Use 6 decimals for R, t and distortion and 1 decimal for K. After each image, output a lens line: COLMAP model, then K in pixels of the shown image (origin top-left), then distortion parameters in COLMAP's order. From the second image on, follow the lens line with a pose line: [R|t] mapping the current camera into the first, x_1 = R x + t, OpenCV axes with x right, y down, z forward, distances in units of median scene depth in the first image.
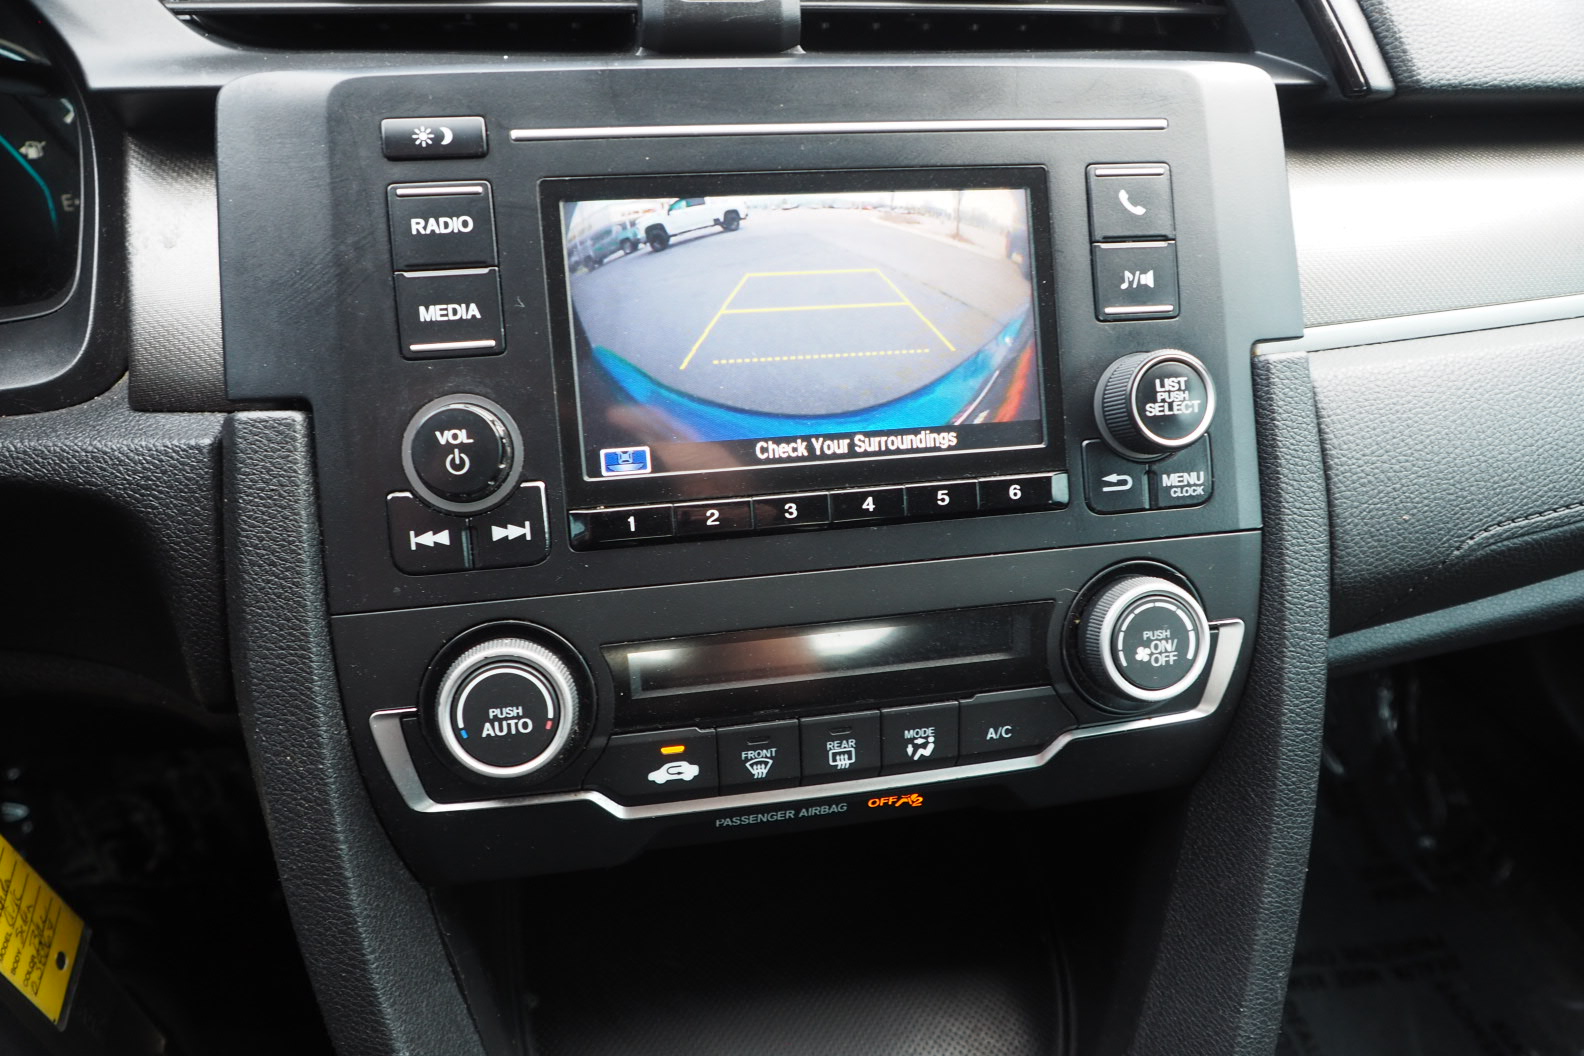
lens RADIAL K [[1111.9, 0, 792.0], [0, 1111.9, 528.0], [0, 0, 1]] dist [-0.039884, -0.005265]
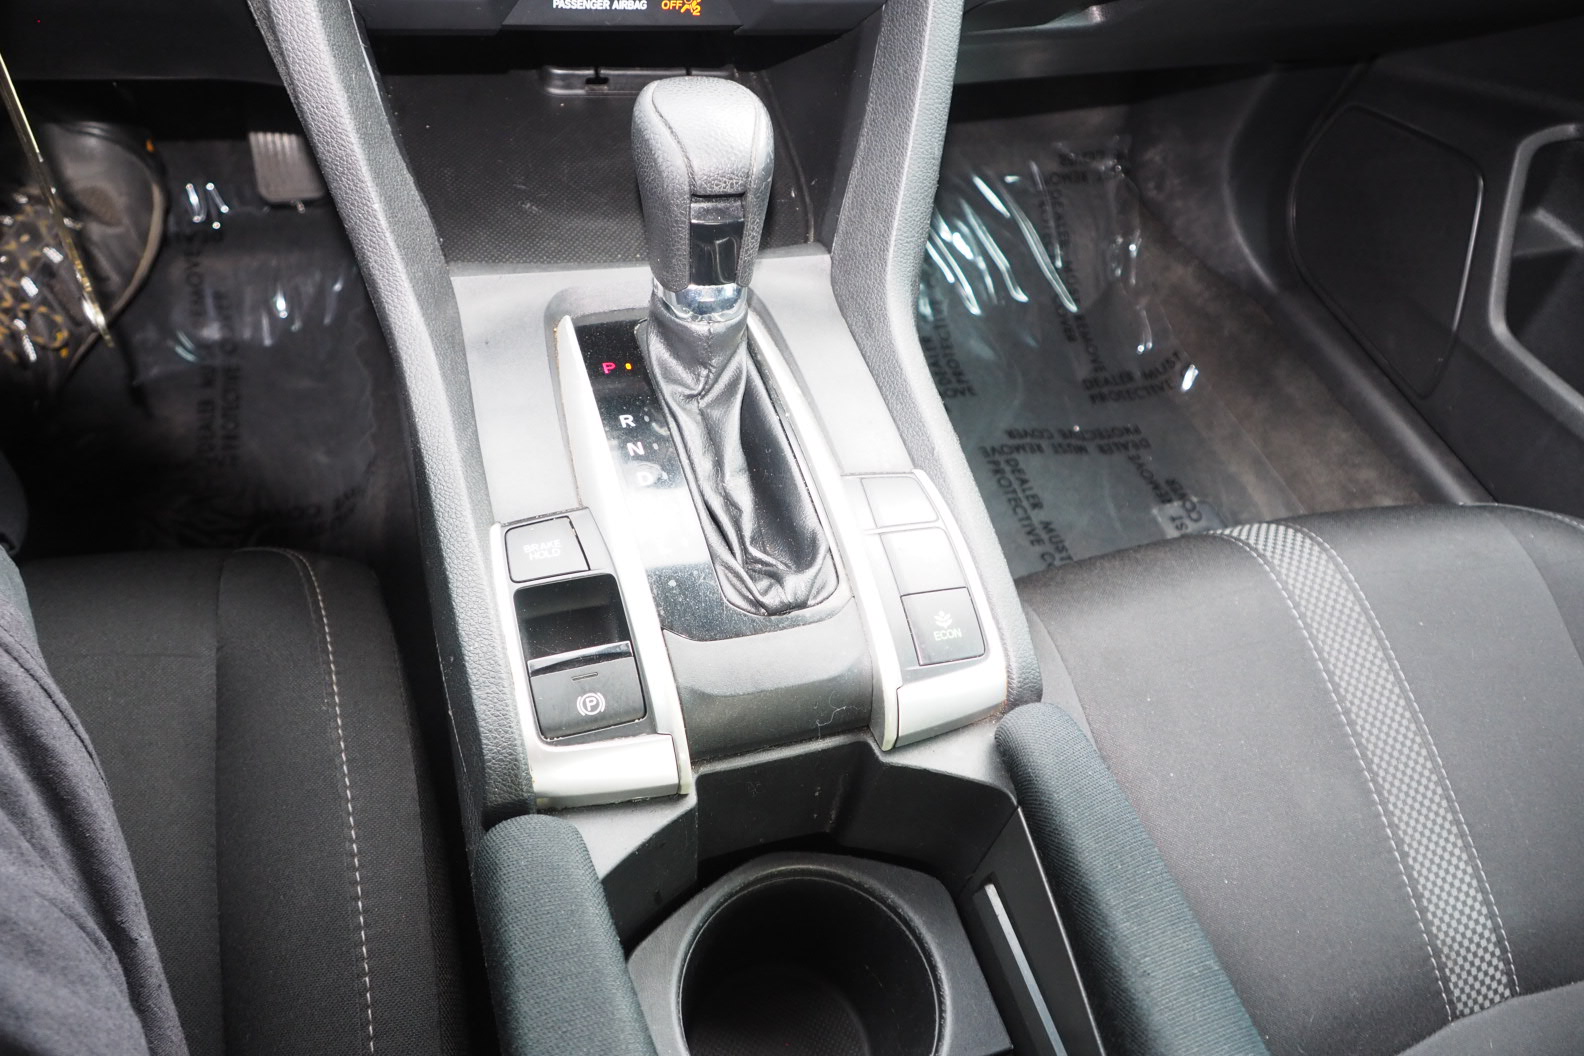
lens RADIAL K [[1117.2, 0, 798.1], [0, 1117.2, 516.5], [0, 0, 1]] dist [-0.036273, -0.006095]
pose [[0.987517, -0.011633, 0.157083, 0.011316], [-0.022194, 0.977045, 0.211875, 0.680841], [-0.155942, -0.212717, 0.964590, -0.650347]]
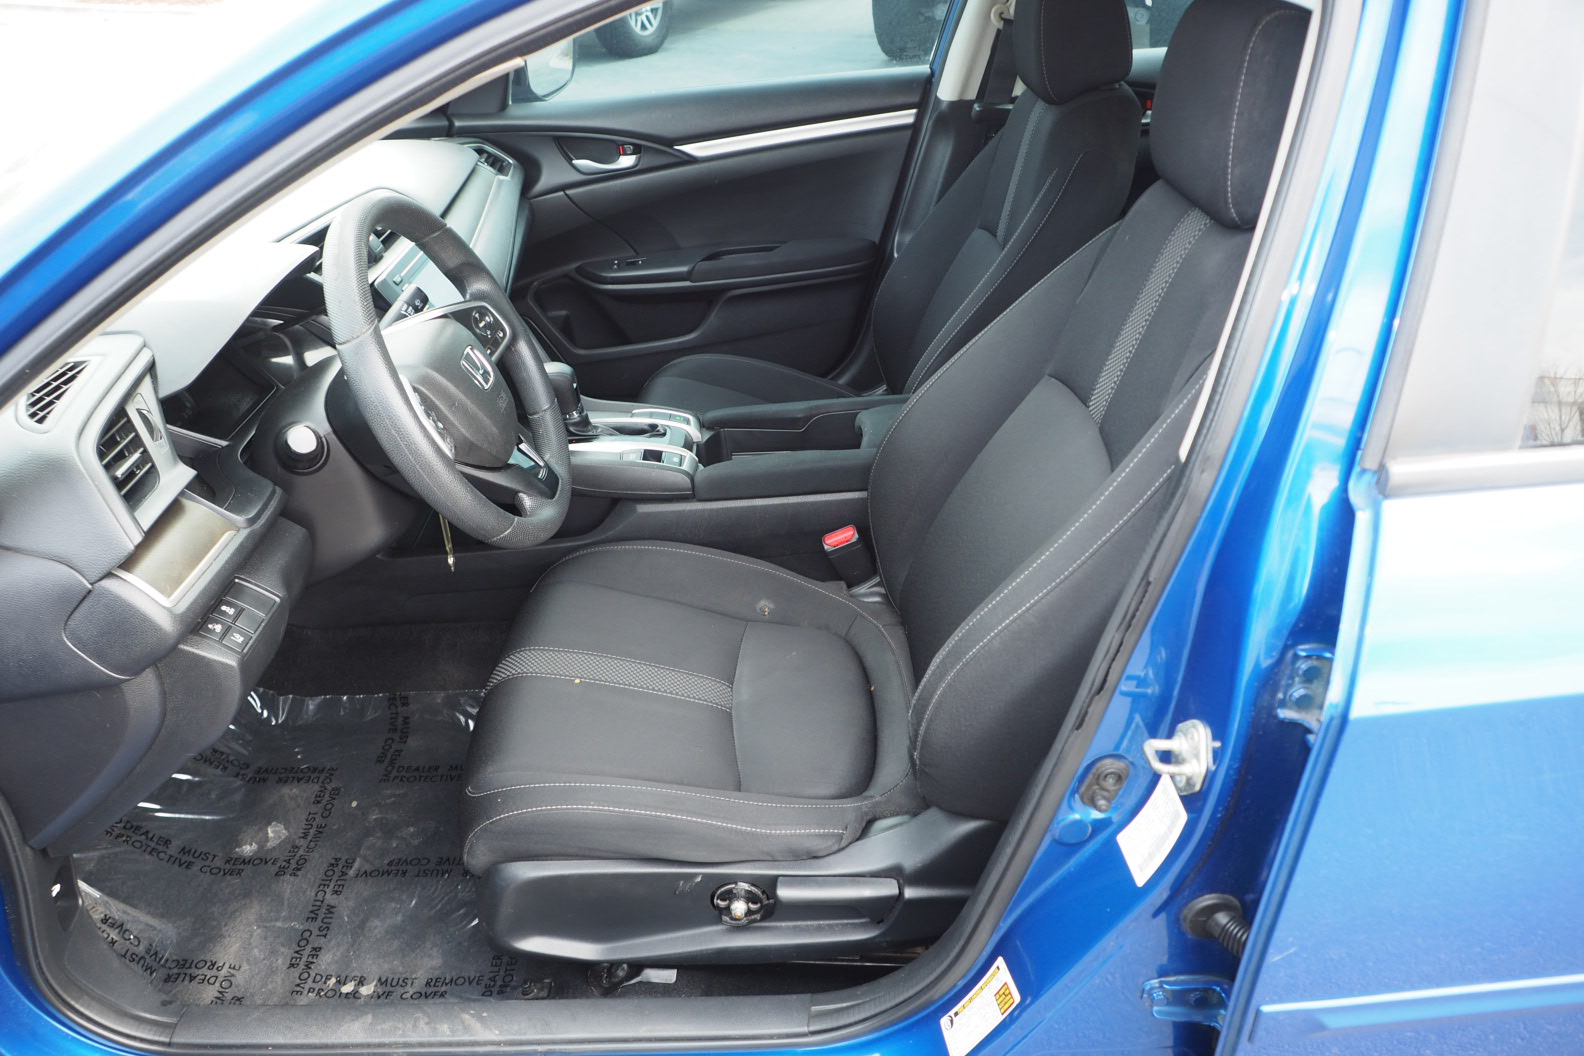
lens RADIAL K [[1117.2, 0, 798.1], [0, 1117.2, 516.5], [0, 0, 1]] dist [-0.036273, -0.006095]
pose [[0.178865, -0.543592, 0.820070, -4.741852], [0.624852, 0.706596, 0.332088, -0.103423], [-0.759979, 0.453024, 0.466049, -2.359268]]
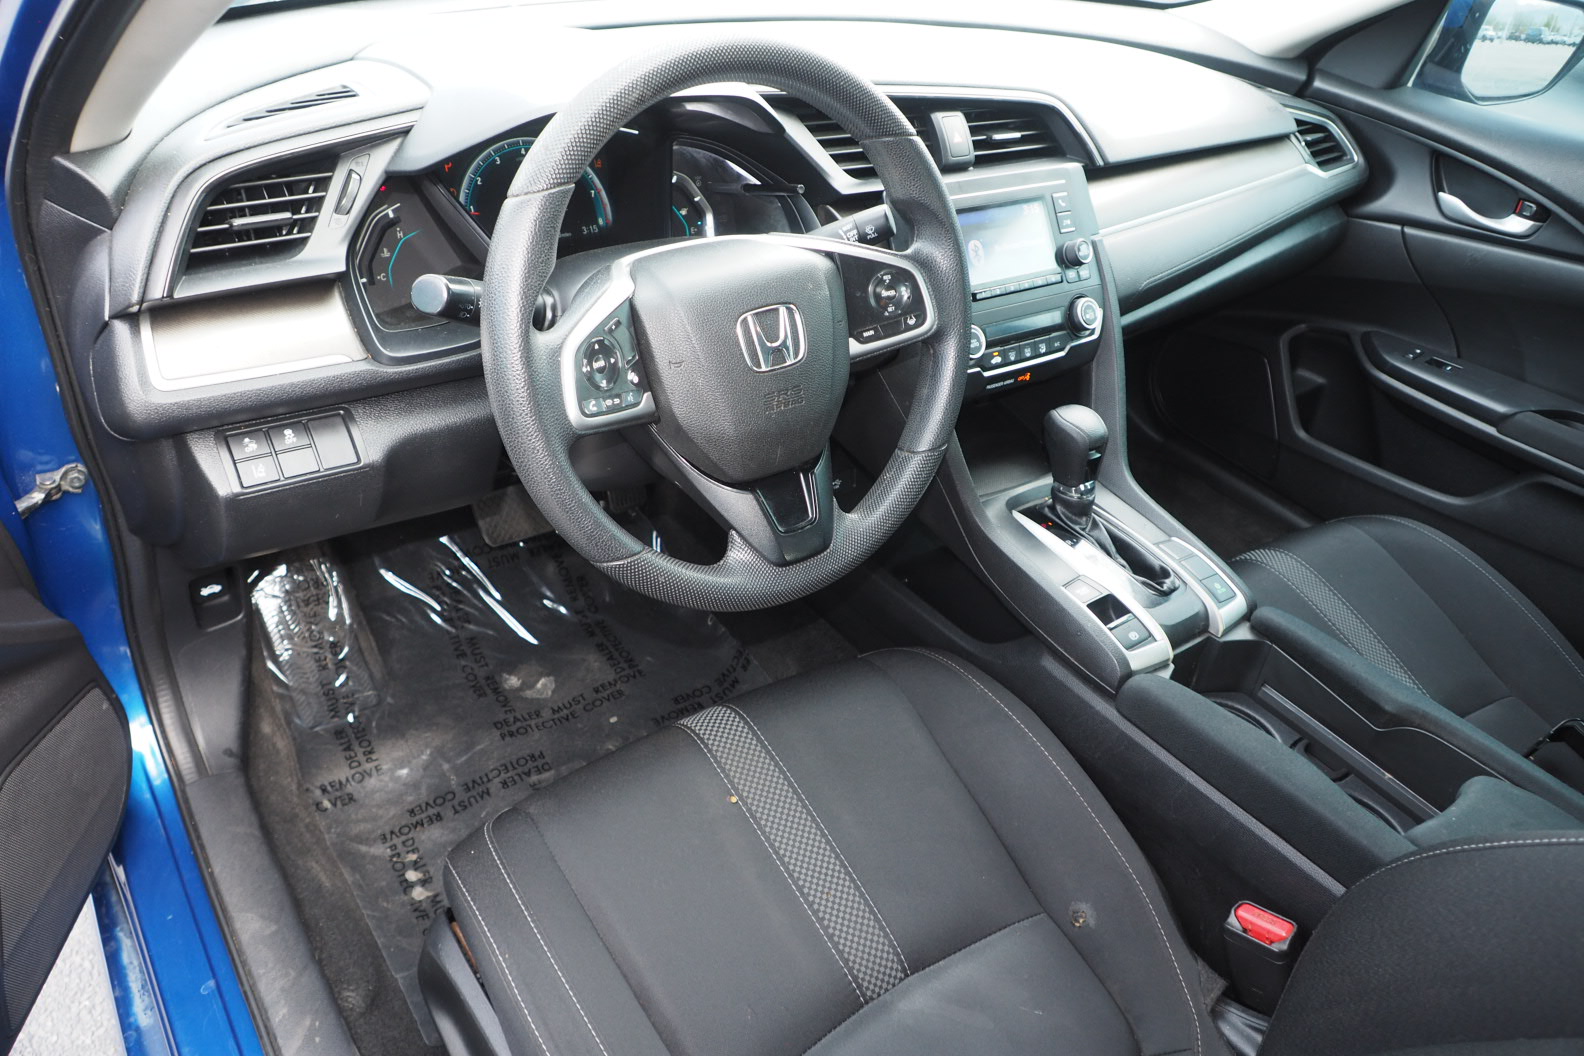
lens RADIAL K [[1117.2, 0, 798.1], [0, 1117.2, 516.5], [0, 0, 1]] dist [-0.036273, -0.006095]
pose [[0.907193, -0.191012, 0.374853, -2.275500], [0.191674, 0.980802, 0.035906, 0.480975], [-0.374515, 0.039276, 0.926389, -2.290664]]
